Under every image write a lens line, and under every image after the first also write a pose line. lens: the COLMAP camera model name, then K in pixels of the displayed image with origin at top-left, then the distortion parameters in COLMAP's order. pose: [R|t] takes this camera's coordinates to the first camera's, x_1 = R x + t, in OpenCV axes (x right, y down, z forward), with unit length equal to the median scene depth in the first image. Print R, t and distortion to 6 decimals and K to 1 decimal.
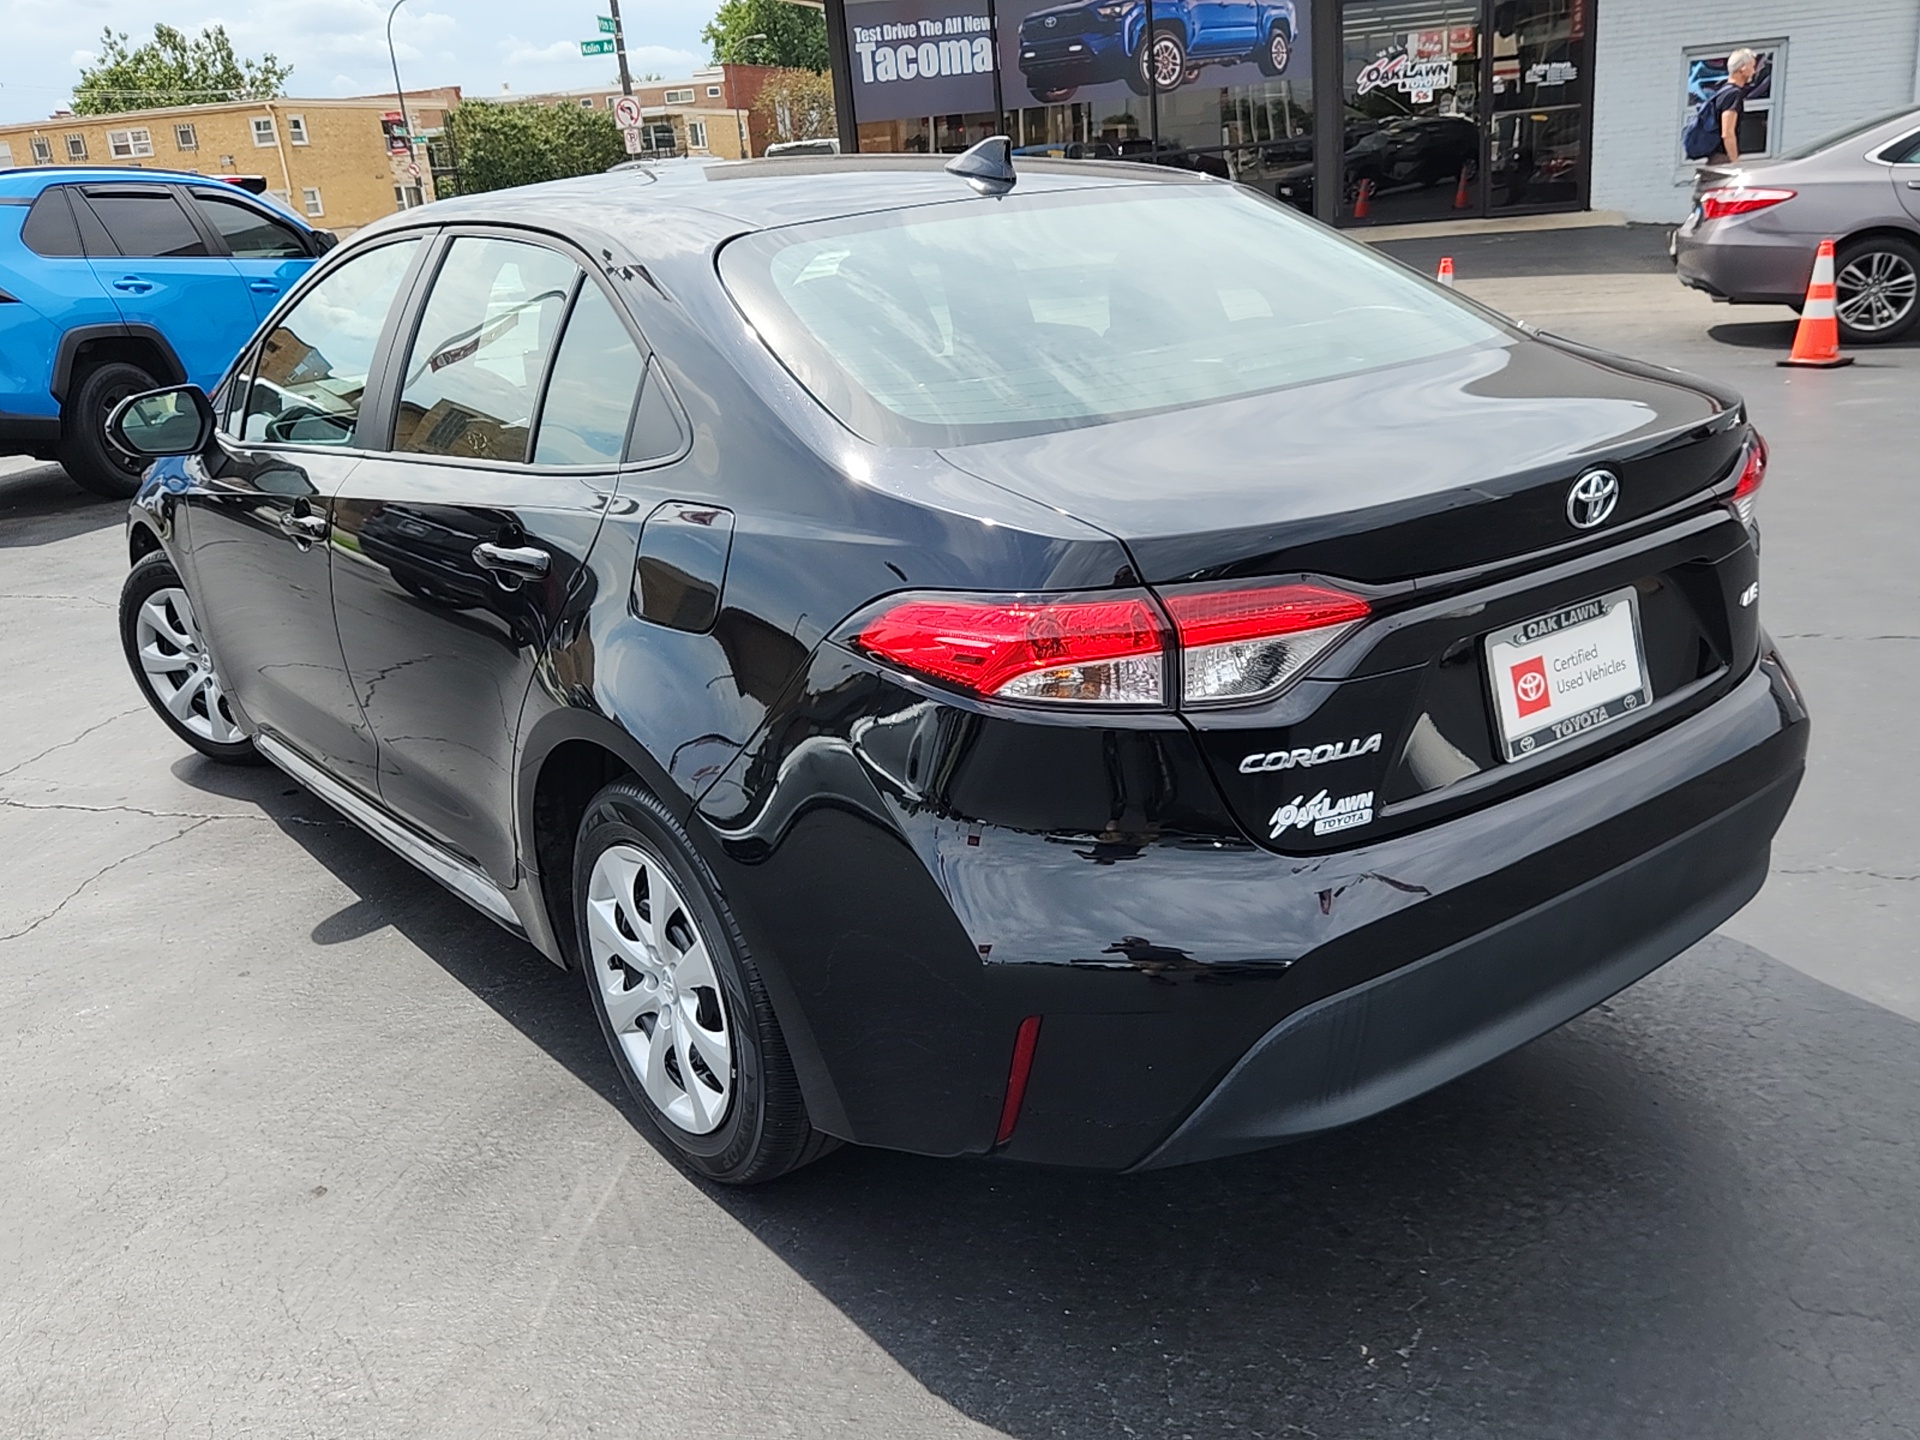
lens RADIAL K [[1693.4, 0, 997.3], [0, 1693.4, 700.8], [0, 0, 1]] dist [0.071485, -0.055272]
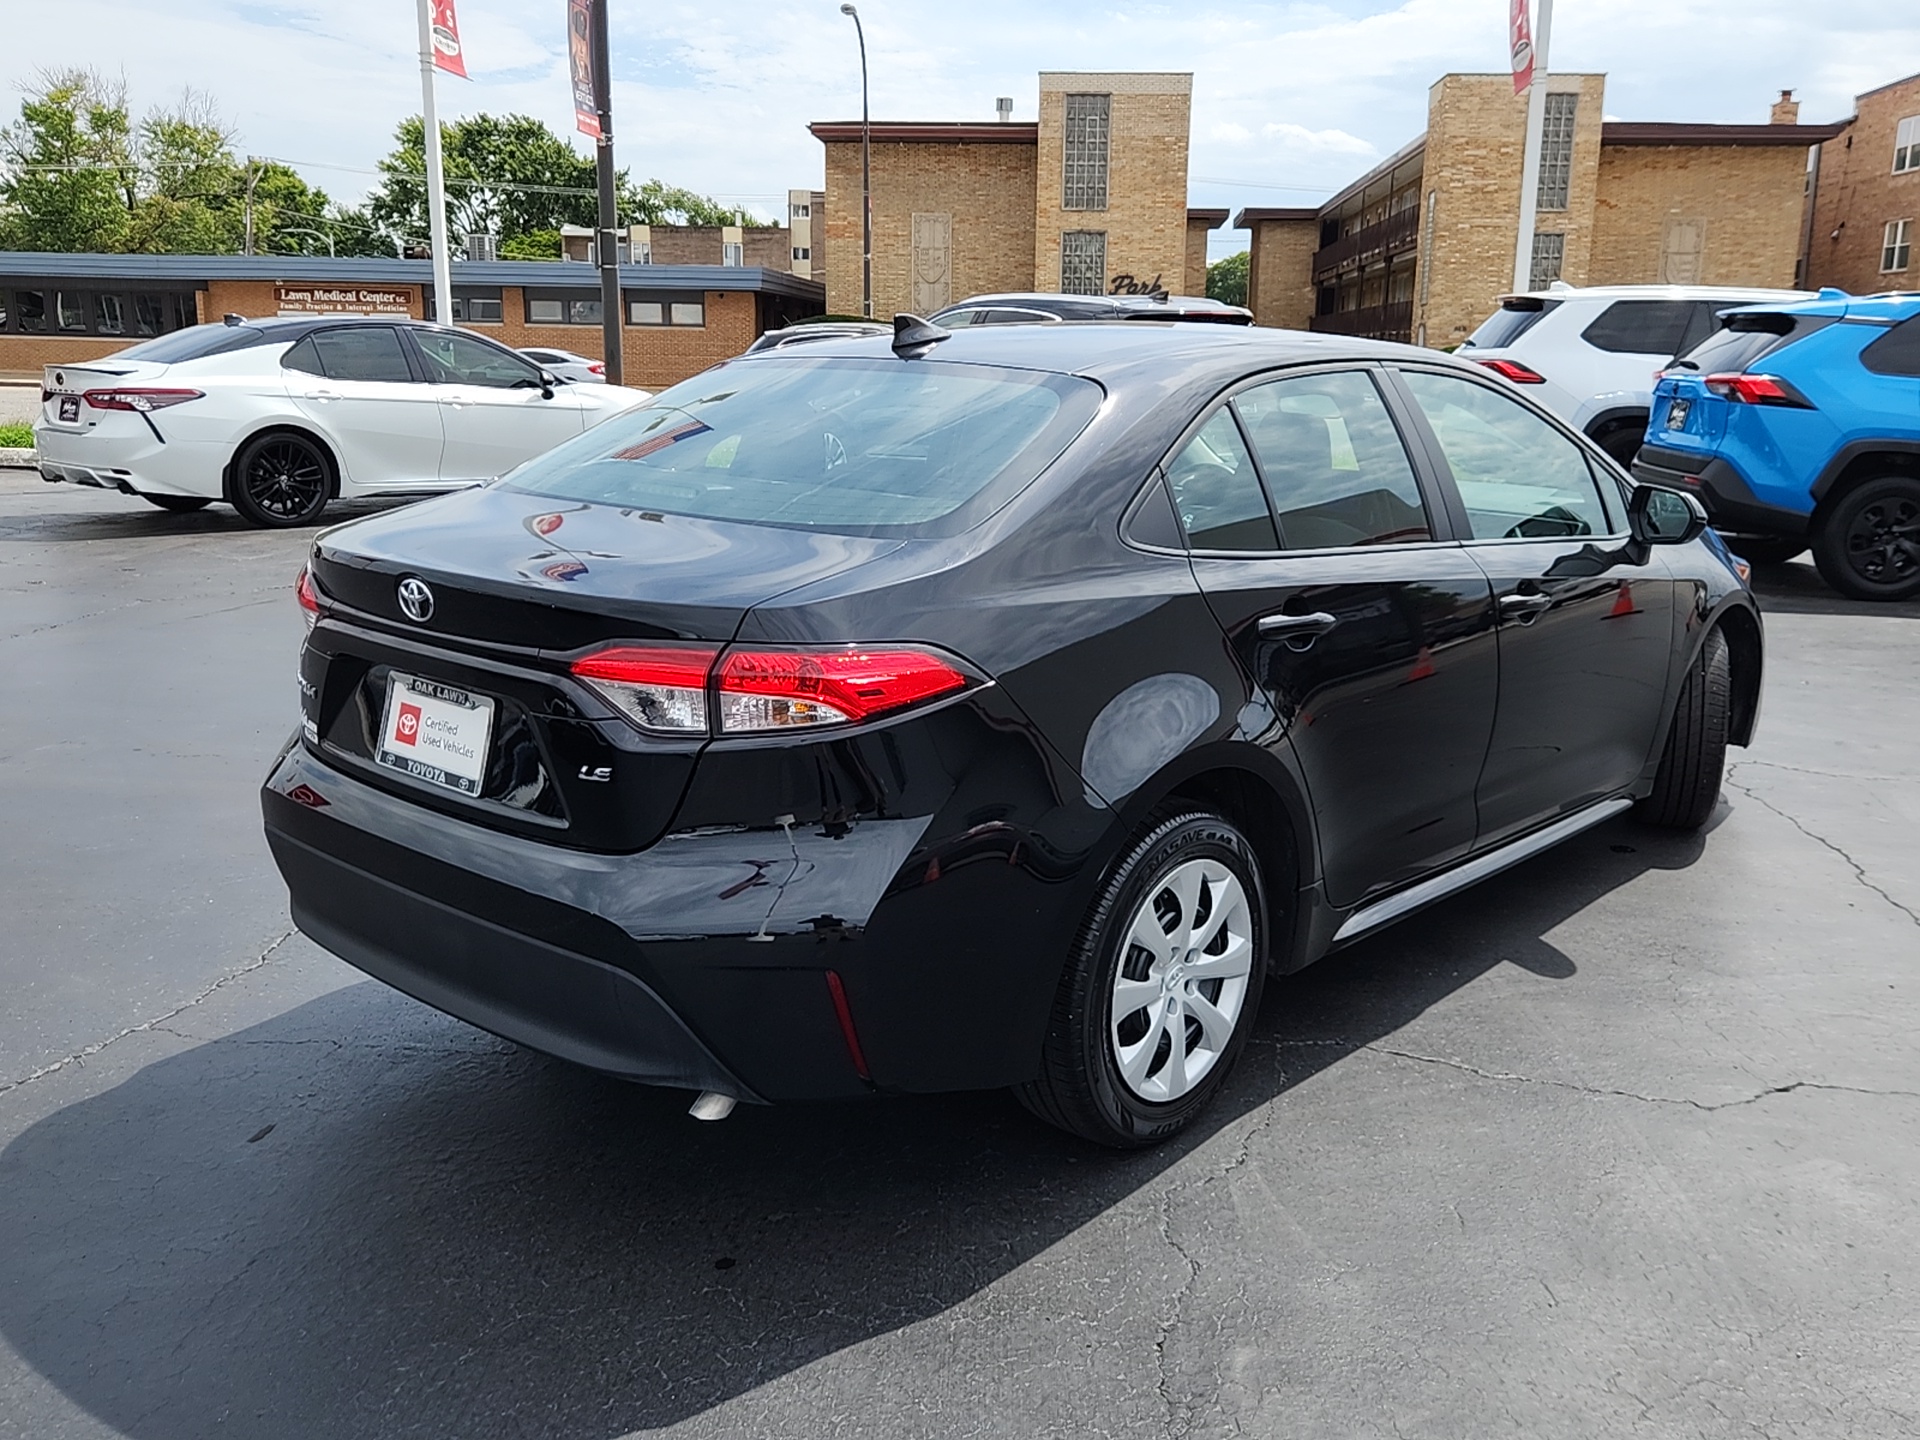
lens RADIAL K [[1688.9, 0, 960.0], [0, 1688.9, 720.0], [0, 0, 1]] dist [0.057704, -0.067566]
pose [[0.174682, 0.291166, -0.940589, 1.611574], [-0.324622, 0.918897, 0.224163, -0.443361], [0.929573, 0.266179, 0.255034, 1.033931]]
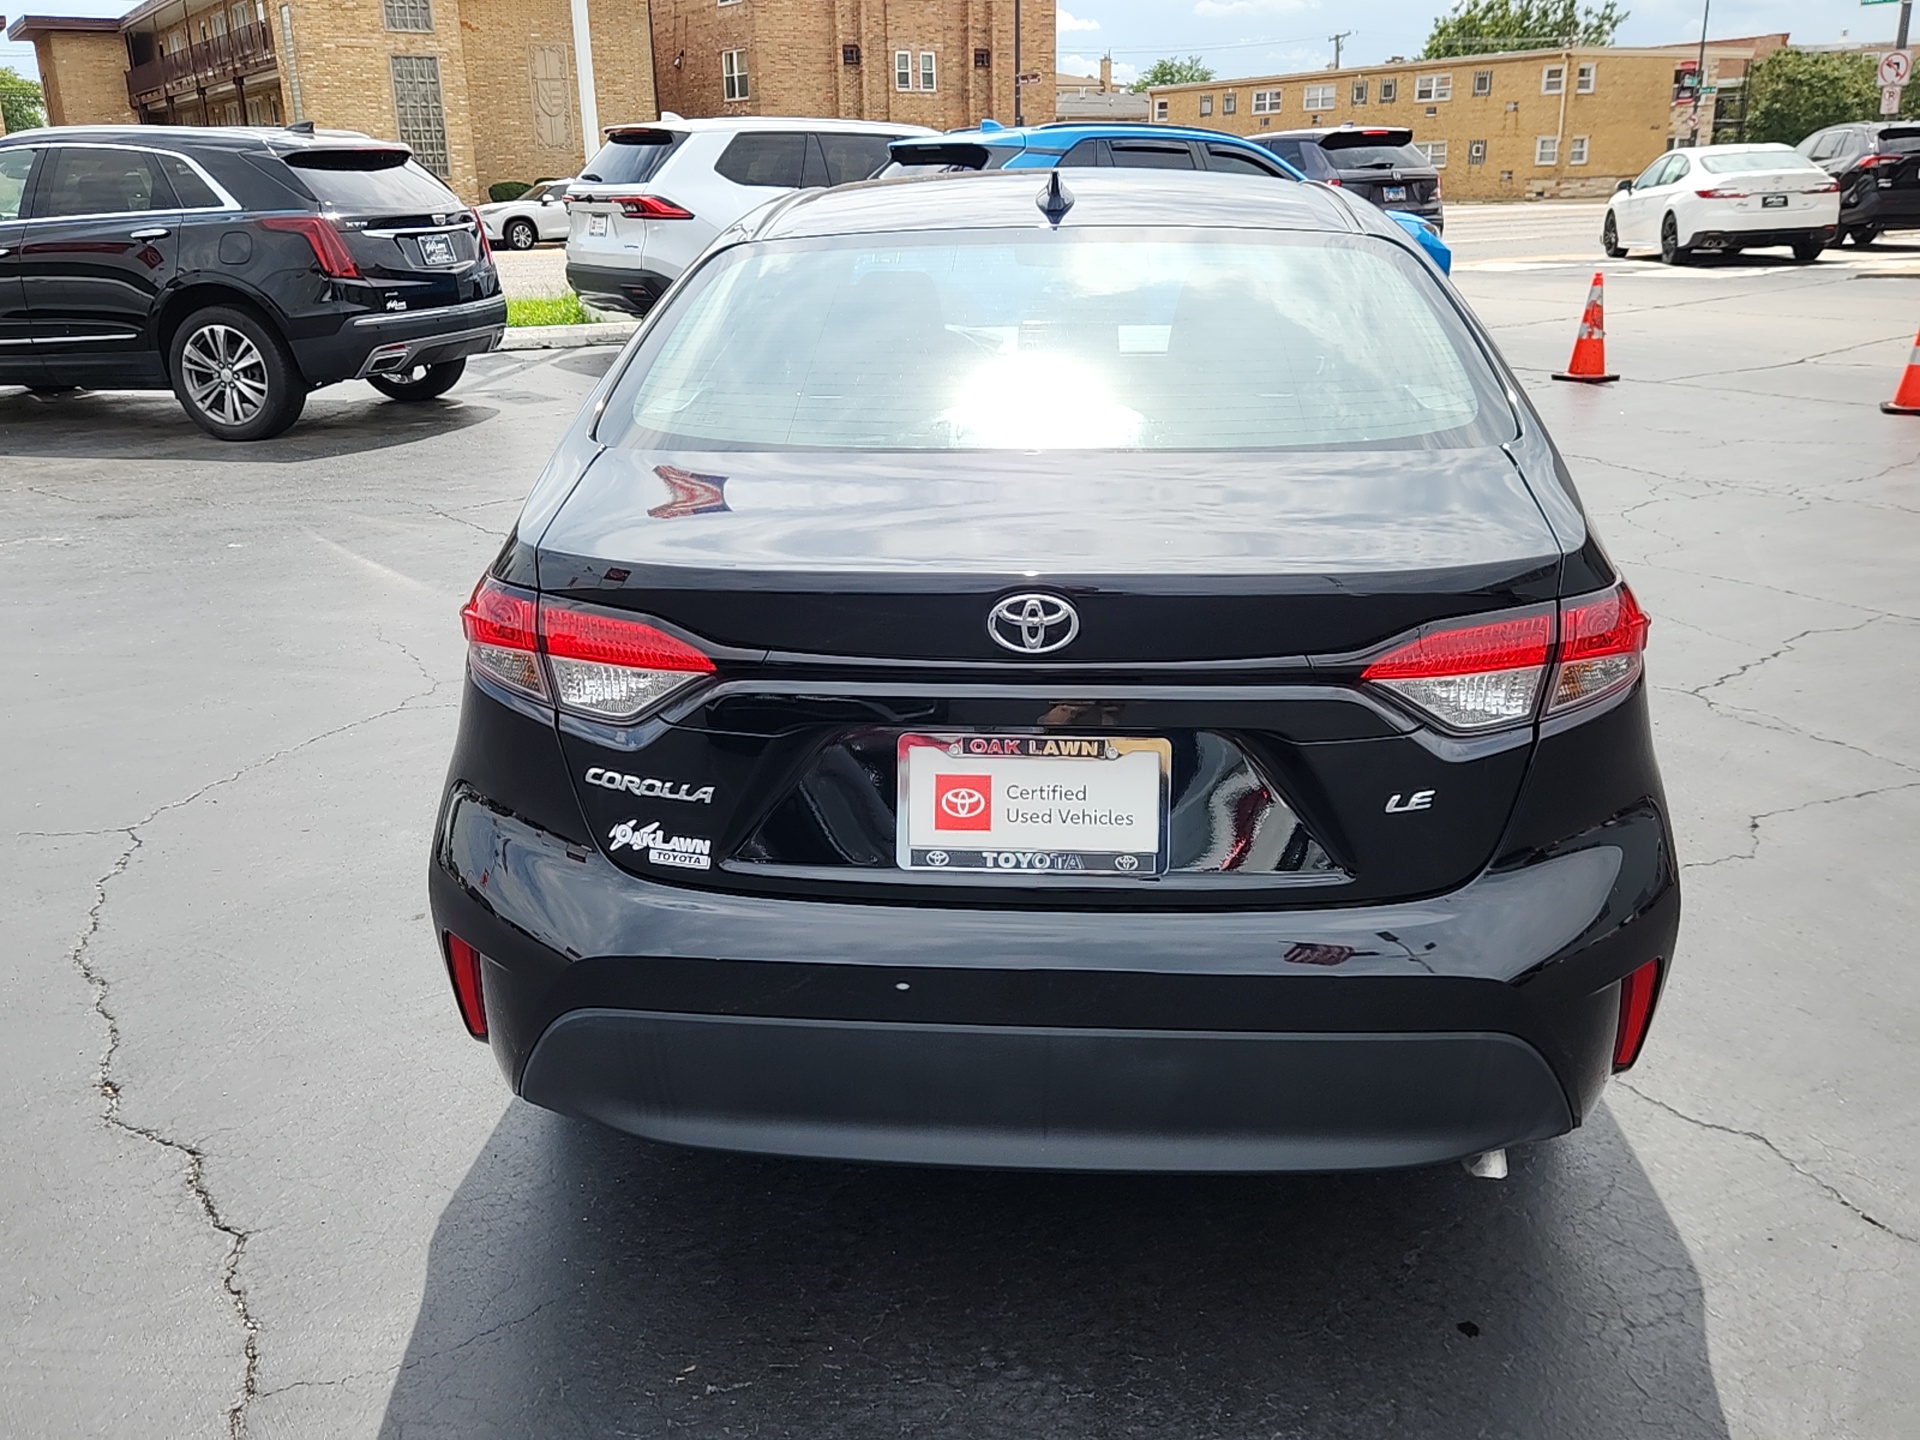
lens RADIAL K [[1693.4, 0, 997.3], [0, 1693.4, 700.8], [0, 0, 1]] dist [0.071485, -0.055272]
pose [[0.739502, 0.260627, -0.620653, 0.868690], [-0.241911, 0.963306, 0.116280, -0.171112], [0.628185, 0.064154, 0.775415, 0.275159]]
